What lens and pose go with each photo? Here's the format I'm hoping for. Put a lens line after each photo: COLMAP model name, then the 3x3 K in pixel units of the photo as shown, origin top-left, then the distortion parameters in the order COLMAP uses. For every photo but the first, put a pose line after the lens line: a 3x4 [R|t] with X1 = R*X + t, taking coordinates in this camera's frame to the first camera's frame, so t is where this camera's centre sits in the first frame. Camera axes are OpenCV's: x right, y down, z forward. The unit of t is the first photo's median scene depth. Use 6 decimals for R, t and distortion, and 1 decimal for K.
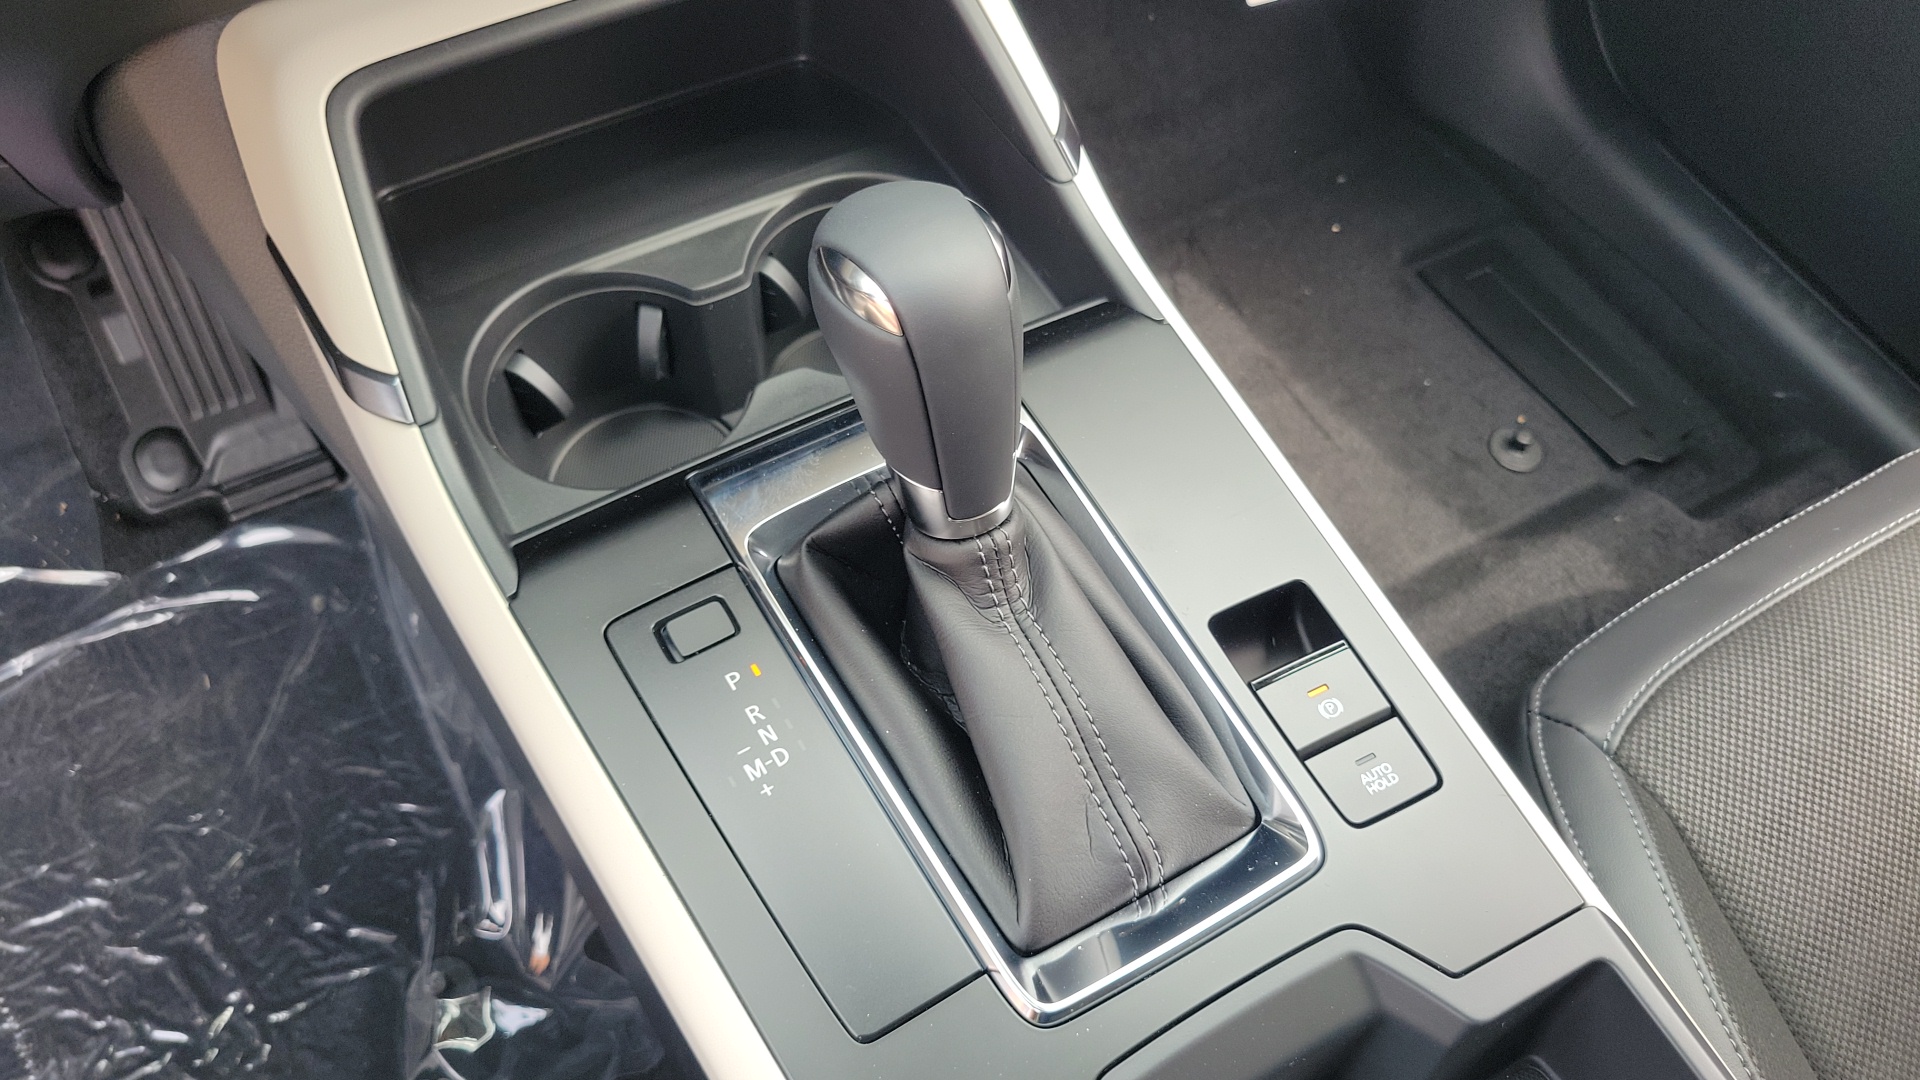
lens RADIAL K [[1491.5, 0, 960.0], [0, 1491.5, 540.0], [0, 0, 1]] dist [0.006760, -0.002796]
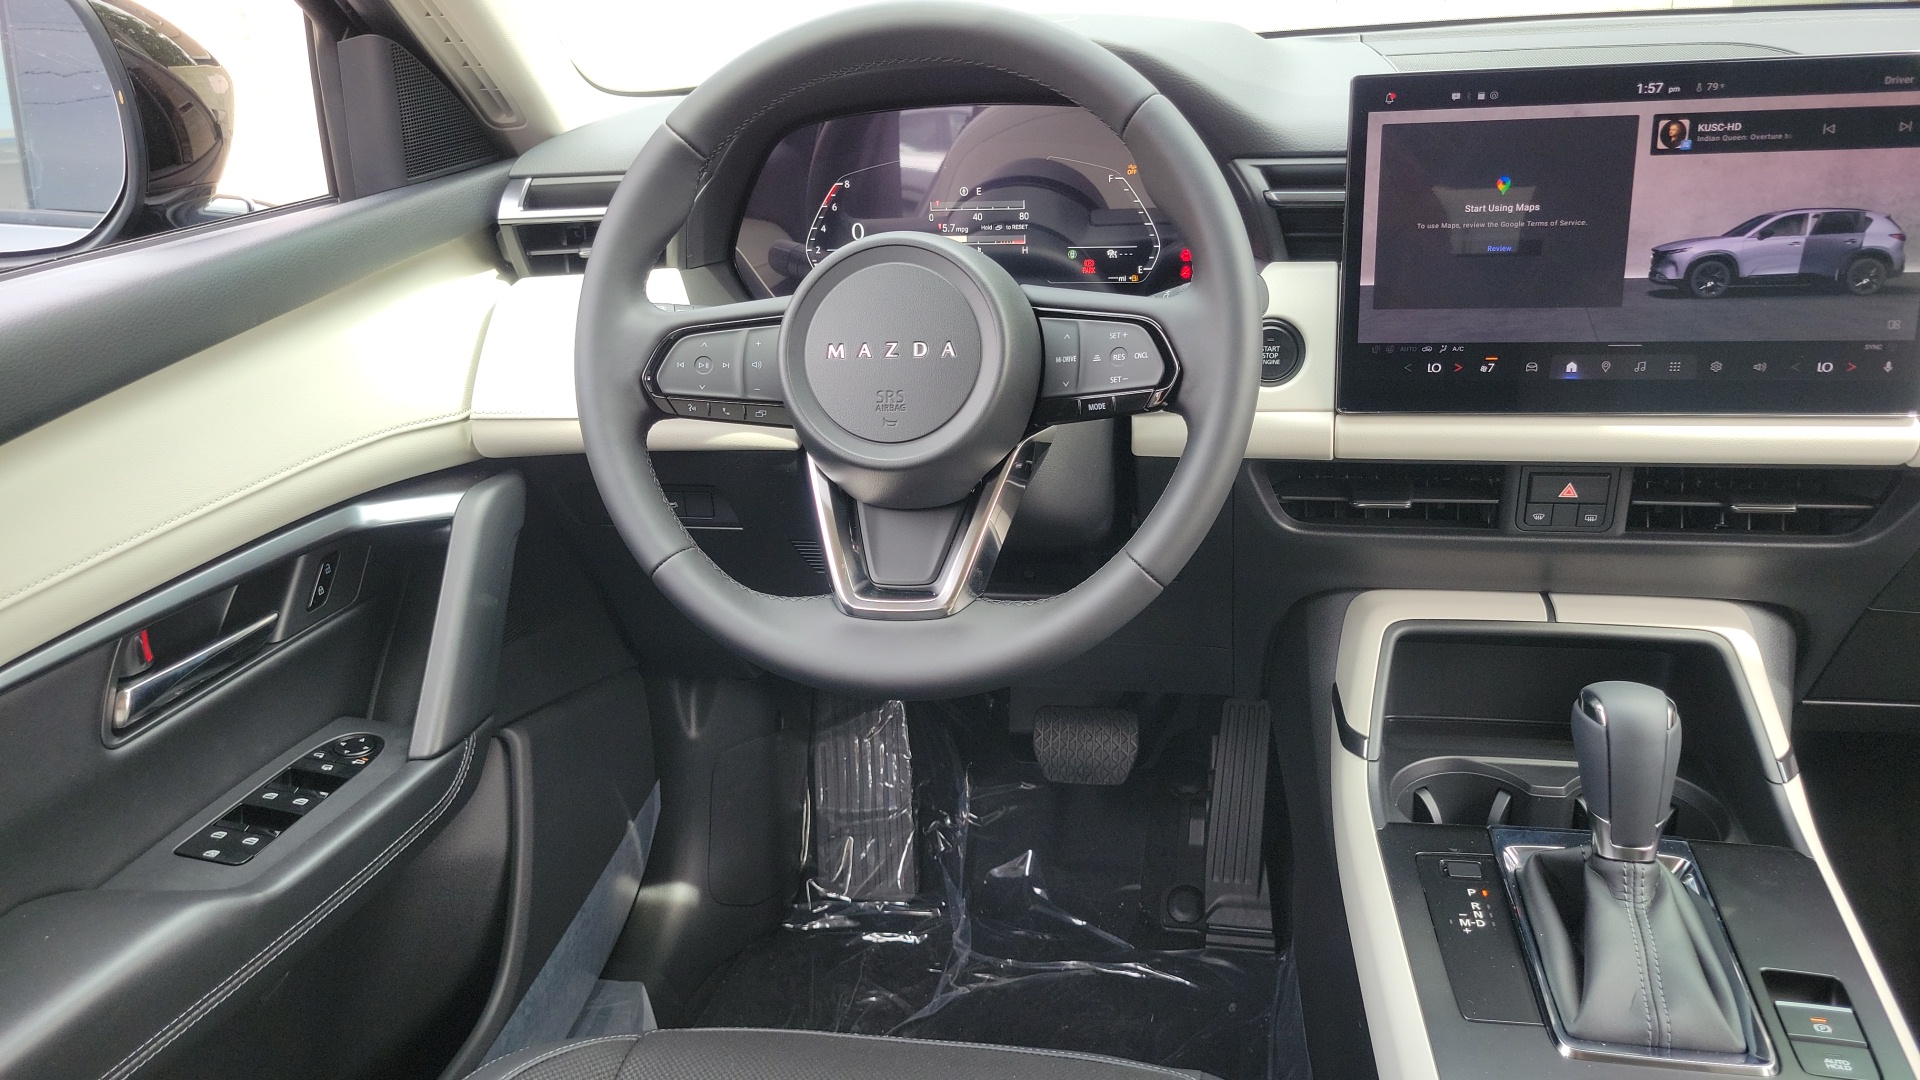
lens RADIAL K [[1438.4, 0, 962.2], [0, 1438.4, 543.9], [0, 0, 1]] dist [0.041828, -0.030723]
pose [[0.748594, 0.163096, -0.642656, 0.451542], [-0.499623, 0.775956, -0.385058, 0.738596], [0.435871, 0.609338, 0.662362, -0.748764]]
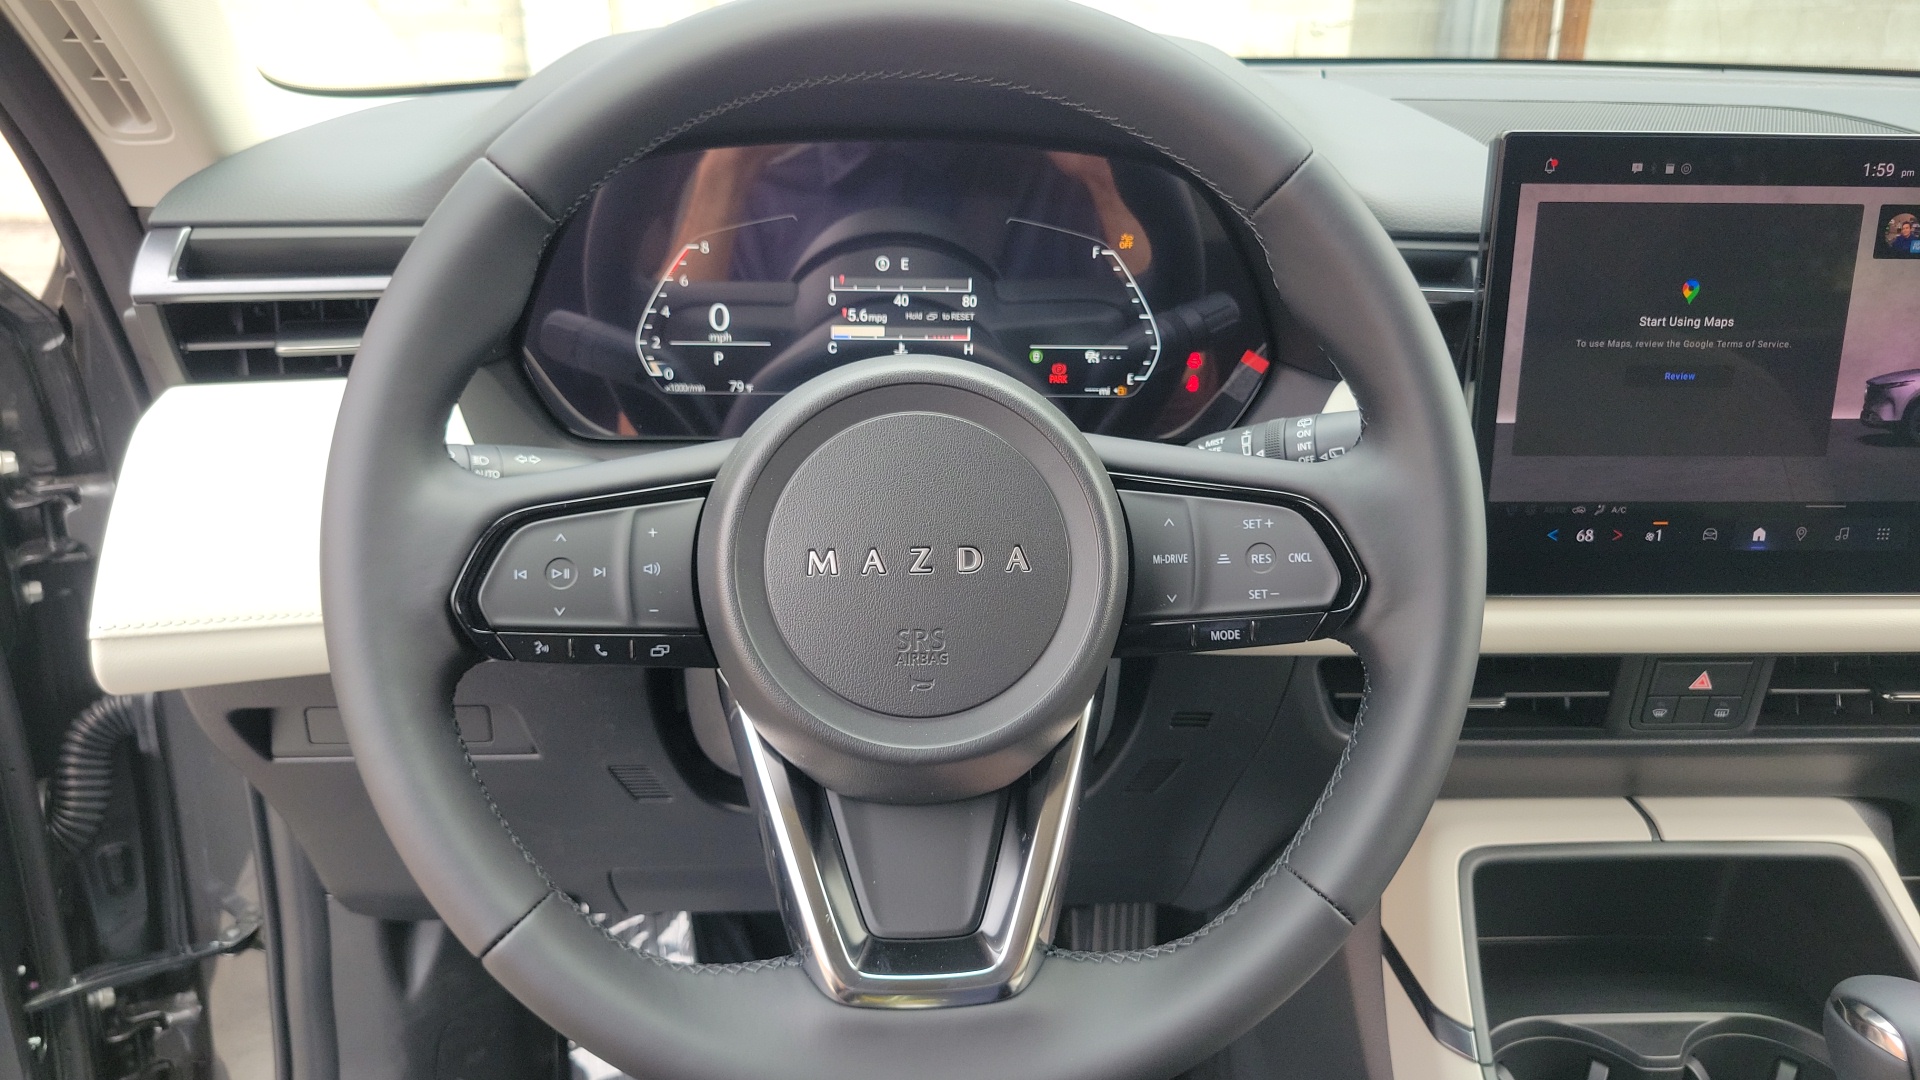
lens RADIAL K [[1469.3, 0, 949.9], [0, 1469.3, 531.8], [0, 0, 1]] dist [0.014848, -0.009476]
pose [[0.889593, 0.132432, -0.437133, -0.258923], [-0.366015, 0.779202, -0.508799, 0.454426], [0.273234, 0.612622, 0.741645, -0.571589]]
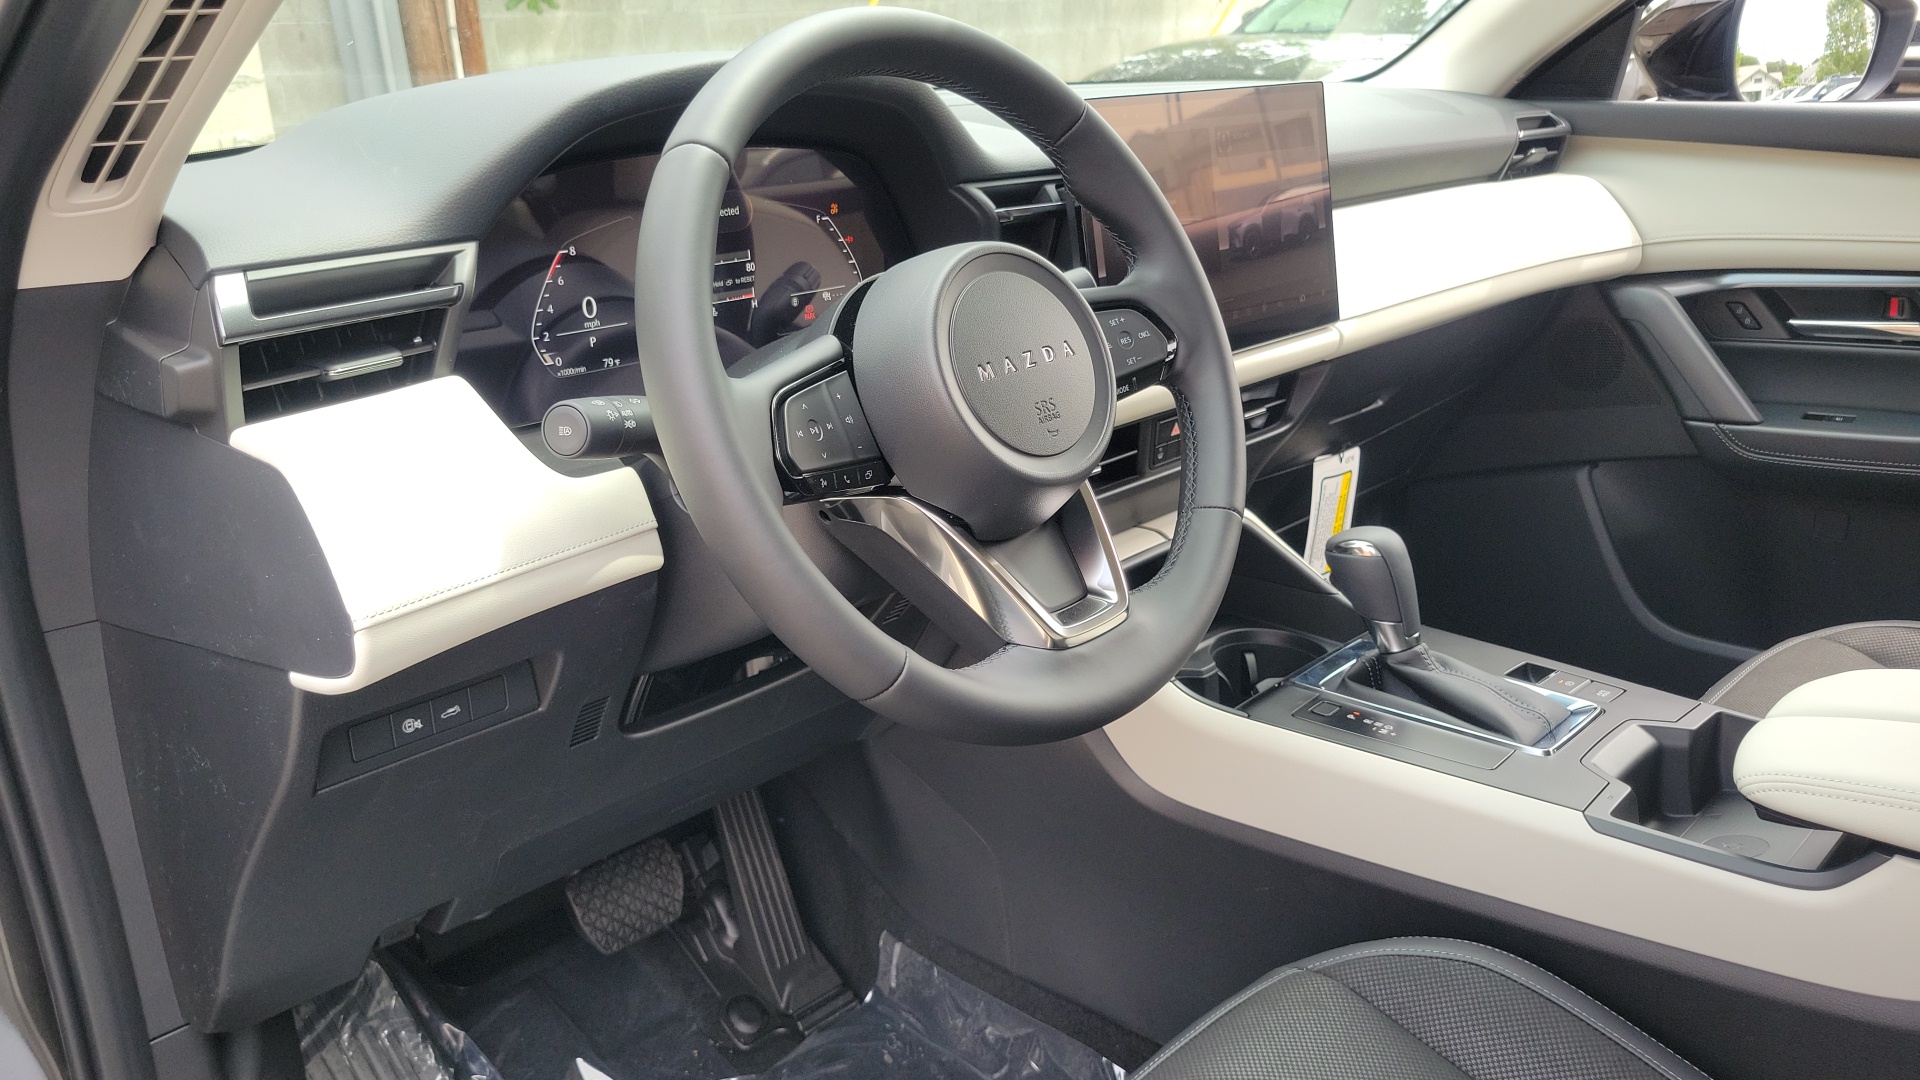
lens RADIAL K [[1451.6, 0, 960.0], [0, 1451.6, 540.0], [0, 0, 1]] dist [0.040449, -0.003255]
pose [[0.957920, -0.170906, 0.230608, -1.183984], [0.277093, 0.760226, -0.587602, 1.026211], [-0.074889, 0.626775, 0.775593, -0.920831]]
